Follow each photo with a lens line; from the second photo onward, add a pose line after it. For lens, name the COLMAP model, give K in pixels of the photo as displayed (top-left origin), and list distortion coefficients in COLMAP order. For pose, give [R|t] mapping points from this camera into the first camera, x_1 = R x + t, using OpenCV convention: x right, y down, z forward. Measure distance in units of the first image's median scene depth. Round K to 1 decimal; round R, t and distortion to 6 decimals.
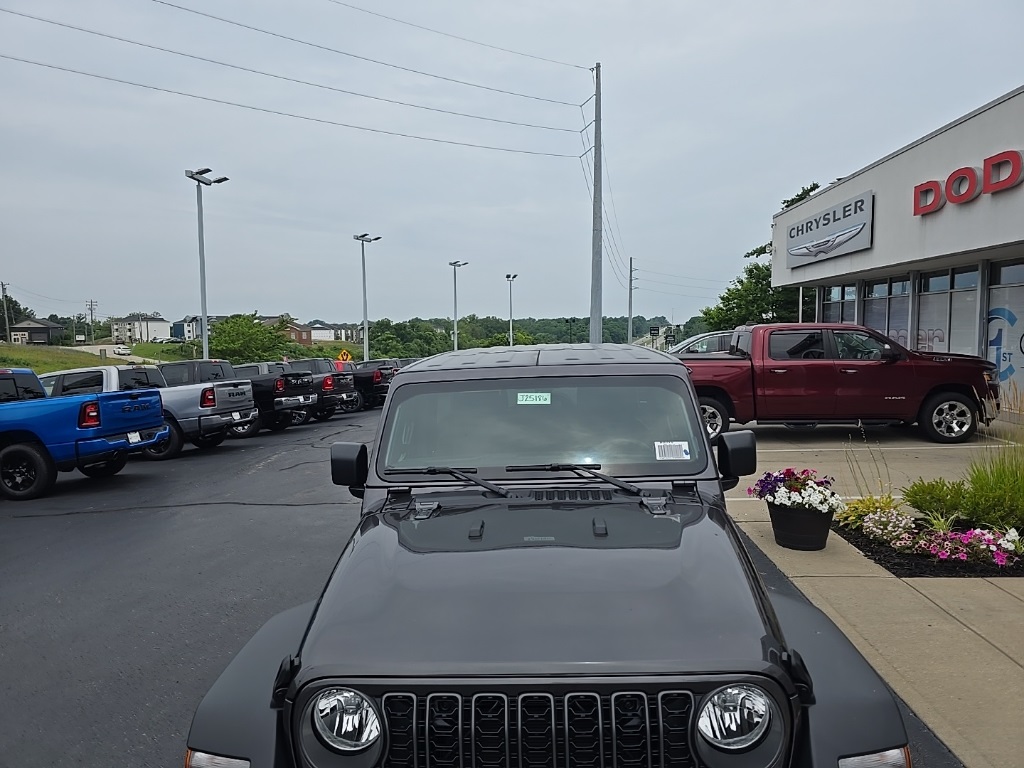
lens RADIAL K [[685.9, 0, 514.9], [0, 685.9, 383.0], [0, 0, 1]] dist [0.065448, -0.072776]
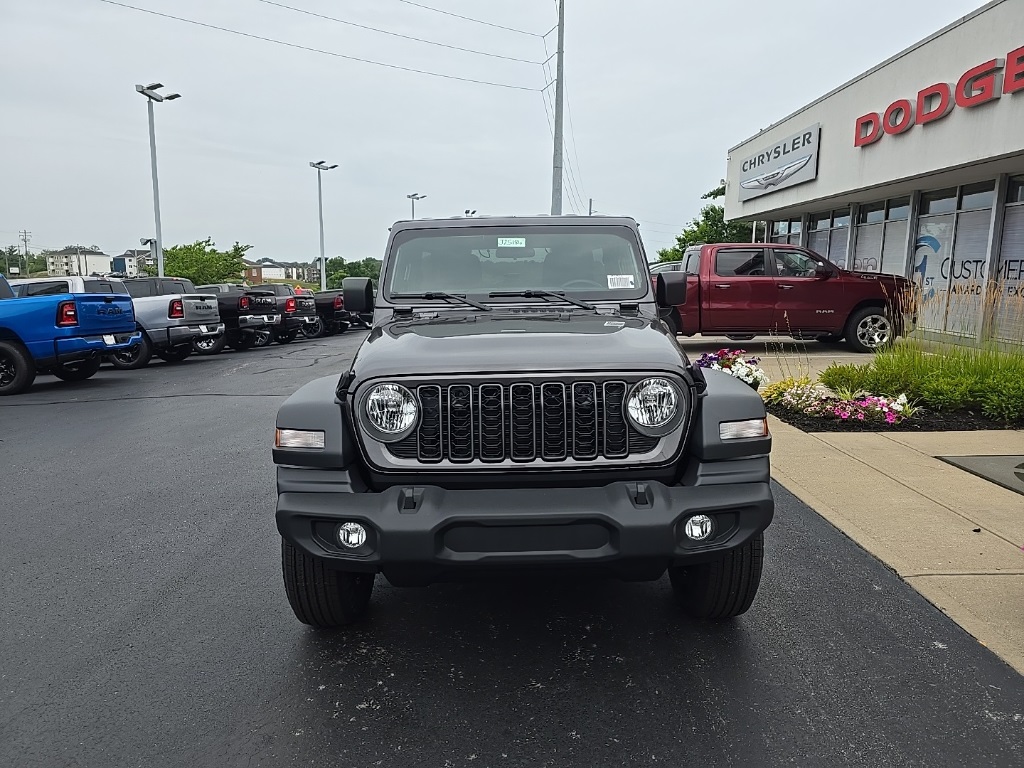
lens RADIAL K [[685.9, 0, 514.9], [0, 685.9, 383.0], [0, 0, 1]] dist [0.065448, -0.072776]
pose [[0.997961, 0.008947, 0.063194, -0.009846], [-0.014111, 0.996552, 0.081757, 0.041249], [-0.062245, -0.082482, 0.994647, -0.057921]]
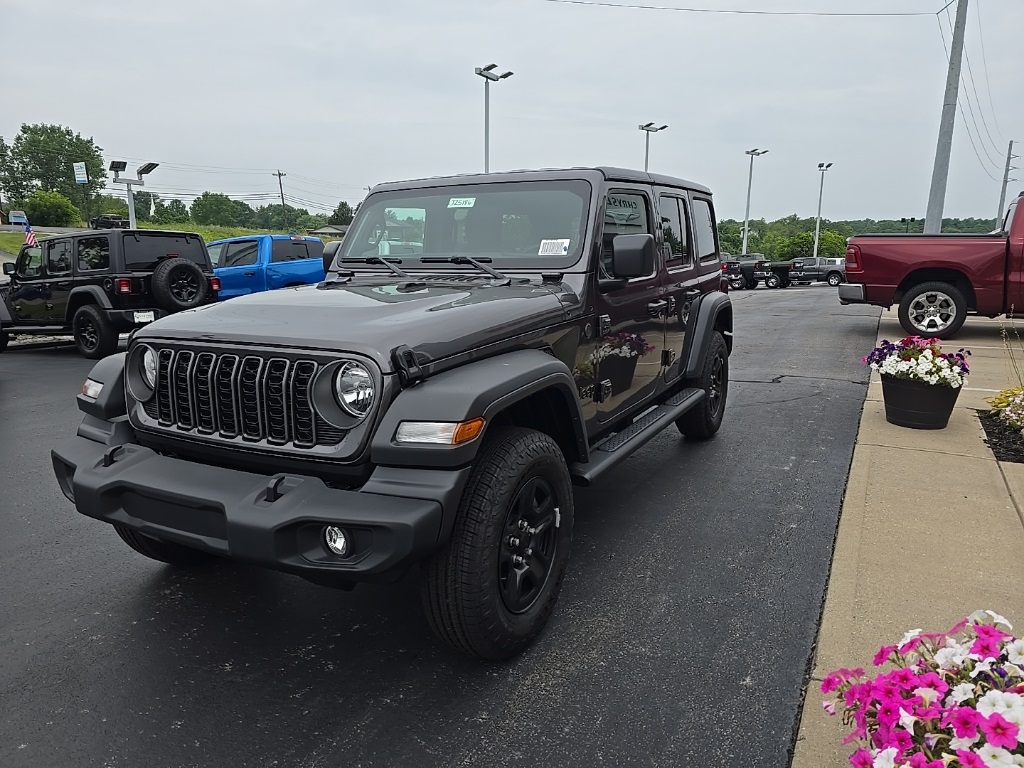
lens RADIAL K [[688.9, 0, 512.0], [0, 688.9, 384.0], [0, 0, 1]] dist [0.047968, -0.046850]
pose [[0.905259, 0.101846, -0.412473, 0.141873], [-0.043892, 0.988067, 0.147637, 0.034646], [0.422588, -0.115546, 0.898927, -0.002690]]
